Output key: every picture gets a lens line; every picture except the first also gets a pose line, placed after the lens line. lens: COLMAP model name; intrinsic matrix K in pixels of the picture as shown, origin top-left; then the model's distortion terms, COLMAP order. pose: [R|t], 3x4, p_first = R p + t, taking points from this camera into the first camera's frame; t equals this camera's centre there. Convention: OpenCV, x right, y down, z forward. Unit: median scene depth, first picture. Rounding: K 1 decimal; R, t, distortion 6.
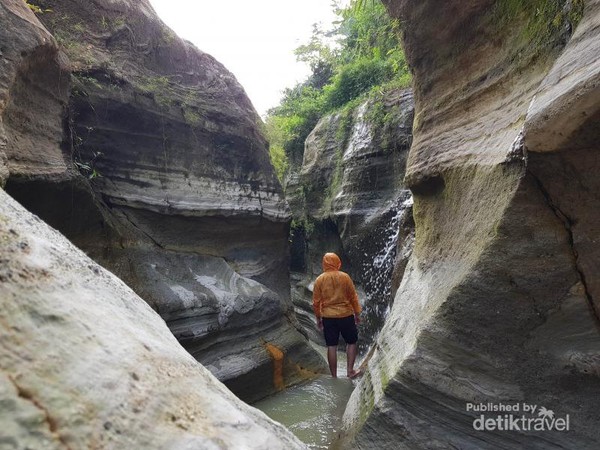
lens RADIAL K [[452.6, 0, 300.0], [0, 452.6, 225.0], [0, 0, 1]] dist [0.130356, -0.199282]
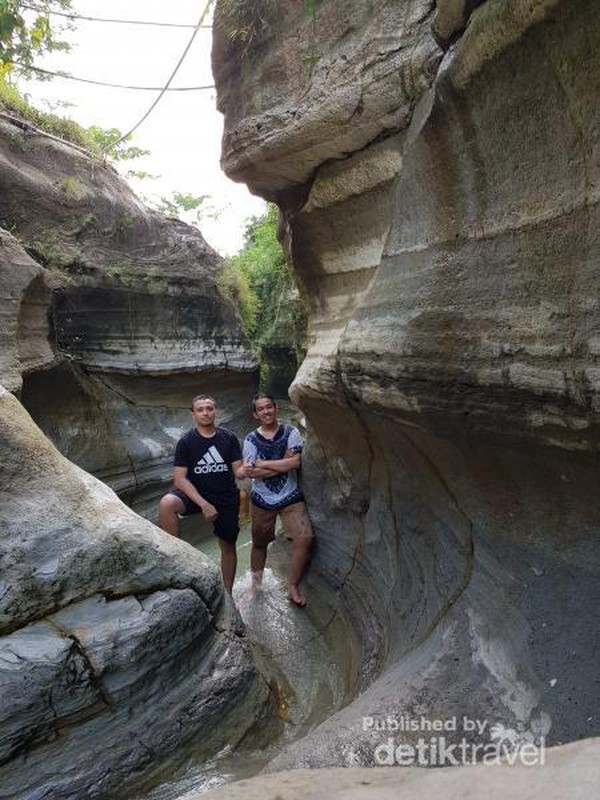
lens RADIAL K [[603.5, 0, 308.8], [0, 603.5, 400.2], [0, 0, 1]] dist [0.130356, -0.199282]
pose [[0.999246, -0.002107, -0.038762, 0.188780], [0.007176, 0.991345, 0.131086, -0.151816], [0.038150, -0.131265, 0.990613, -0.476076]]
